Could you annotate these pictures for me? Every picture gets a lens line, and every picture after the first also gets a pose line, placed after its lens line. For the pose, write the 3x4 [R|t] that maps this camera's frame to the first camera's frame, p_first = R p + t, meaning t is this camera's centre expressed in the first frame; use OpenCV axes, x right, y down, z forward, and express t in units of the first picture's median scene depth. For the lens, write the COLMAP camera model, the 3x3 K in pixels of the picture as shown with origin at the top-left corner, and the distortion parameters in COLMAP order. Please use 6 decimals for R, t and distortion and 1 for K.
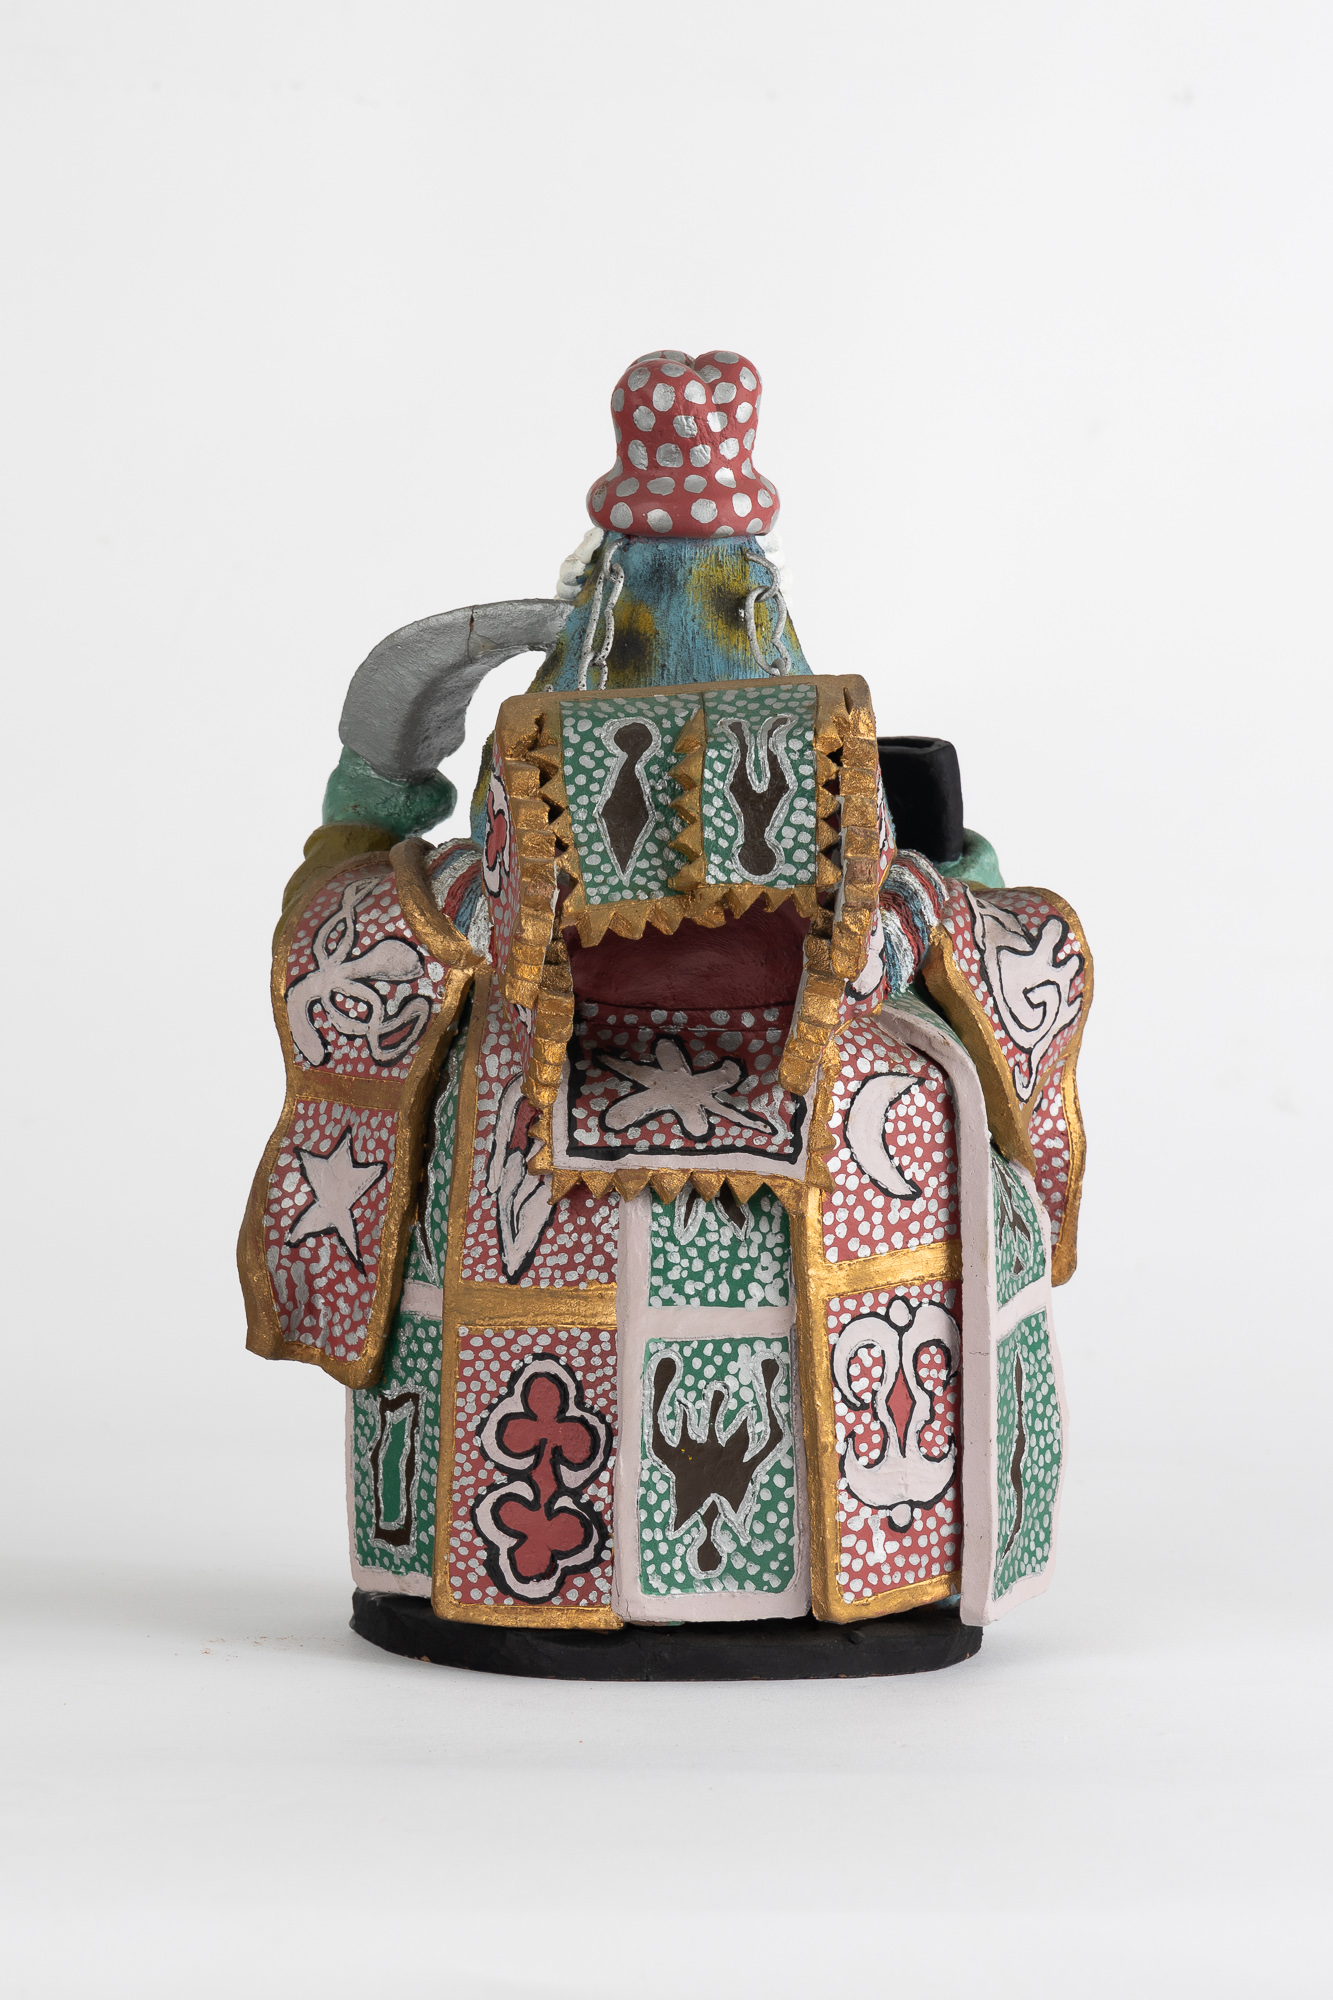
lens RADIAL K [[5866.7, 0, 665.5], [0, 5866.7, 993.3], [0, 0, 1]] dist [0.560321, 0.000000]
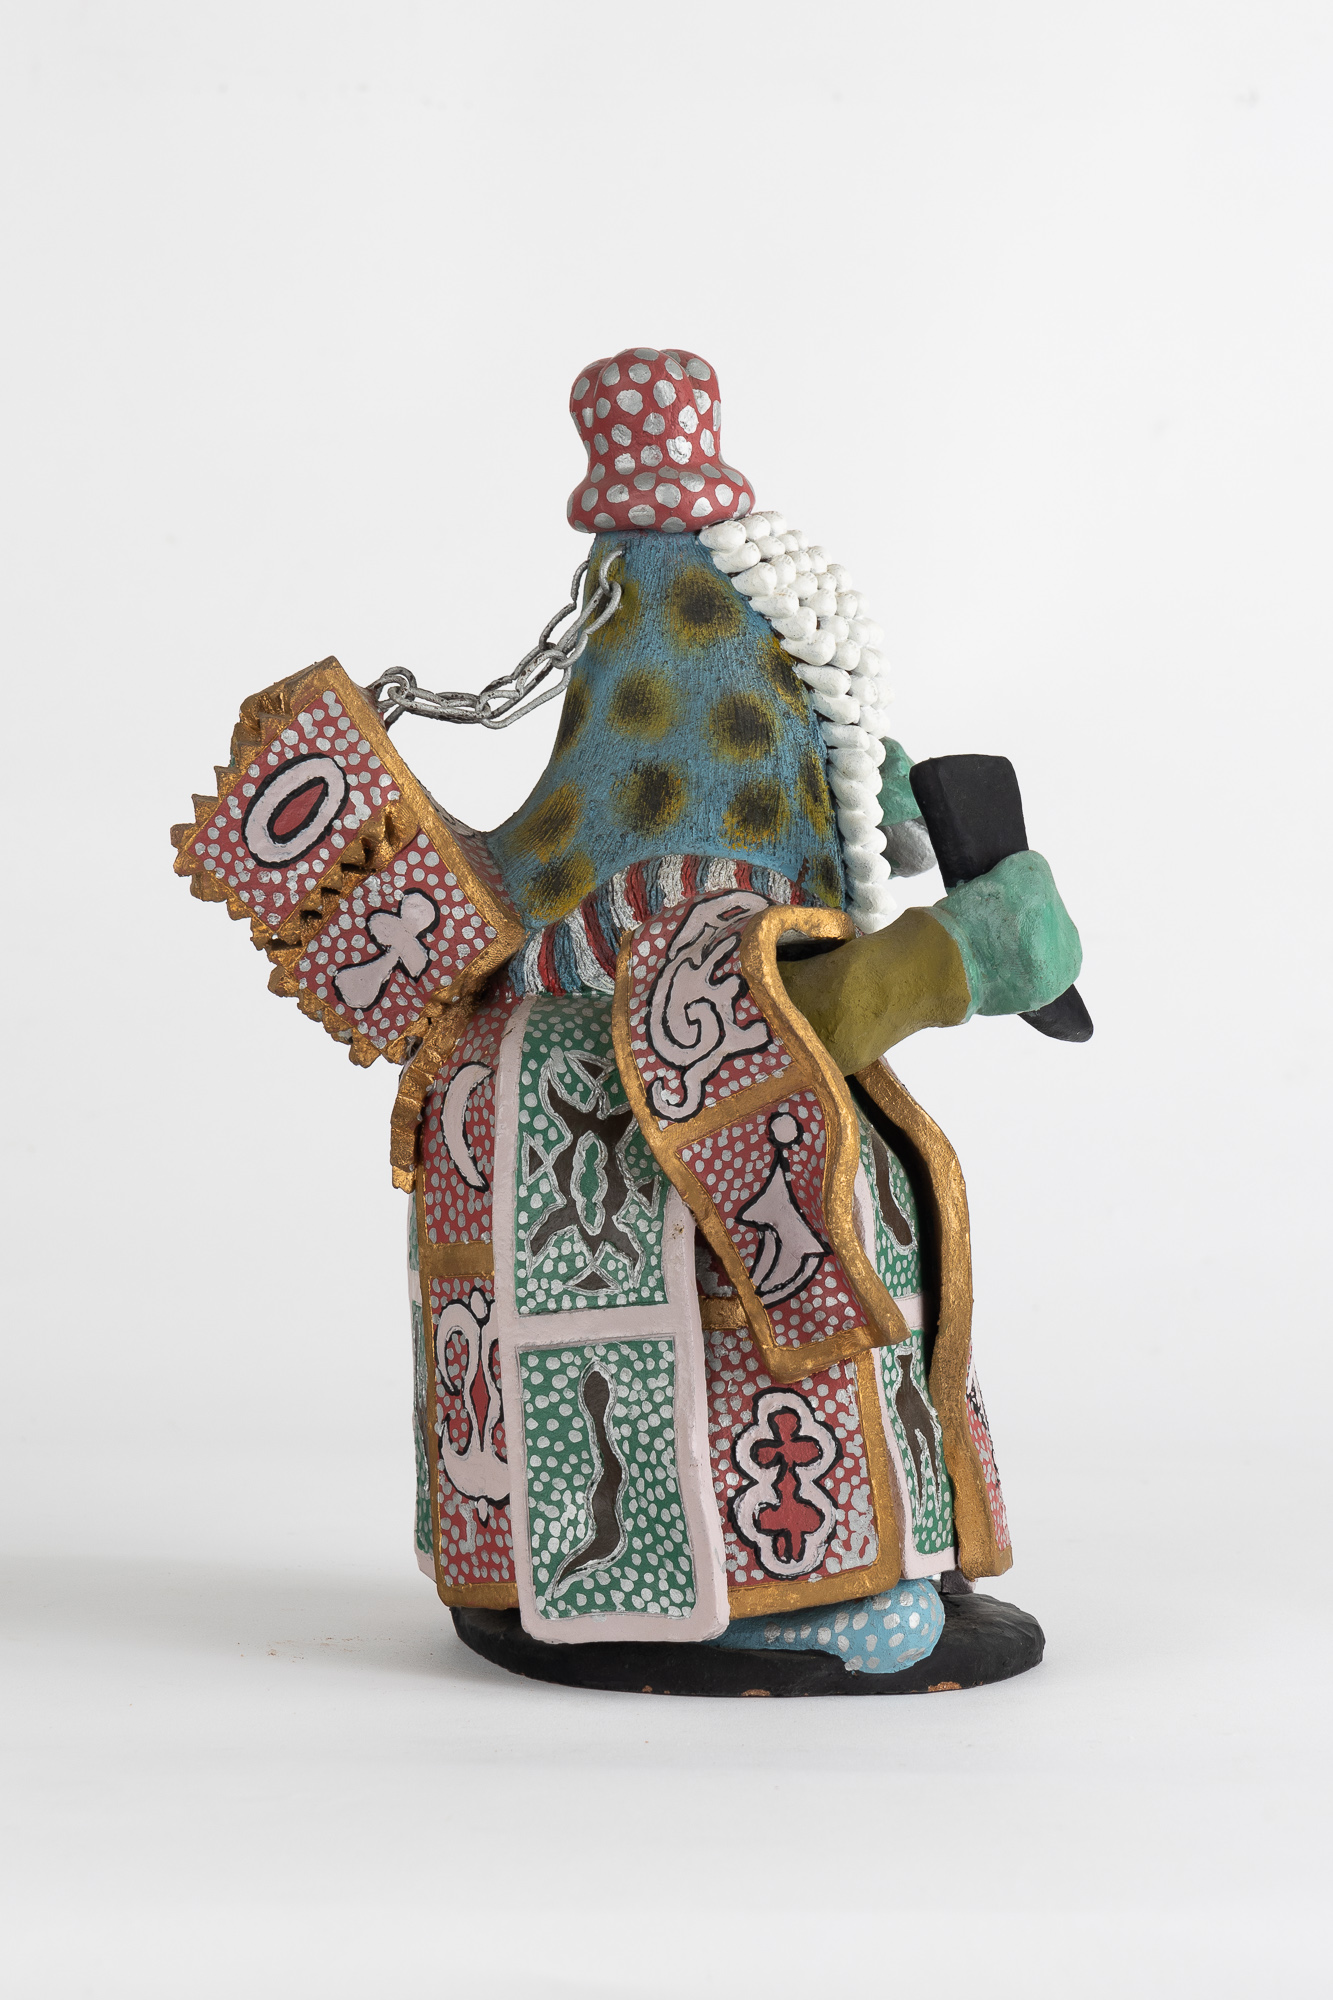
lens RADIAL K [[5866.7, 0, 663.3], [0, 5866.7, 1007.3], [0, 0, 1]] dist [0.560321, 0.000000]
pose [[0.259175, 0.056720, -0.964163, 1.006584], [-0.107739, 0.993742, 0.029499, -0.028687], [0.959802, 0.096232, 0.263664, 0.759990]]
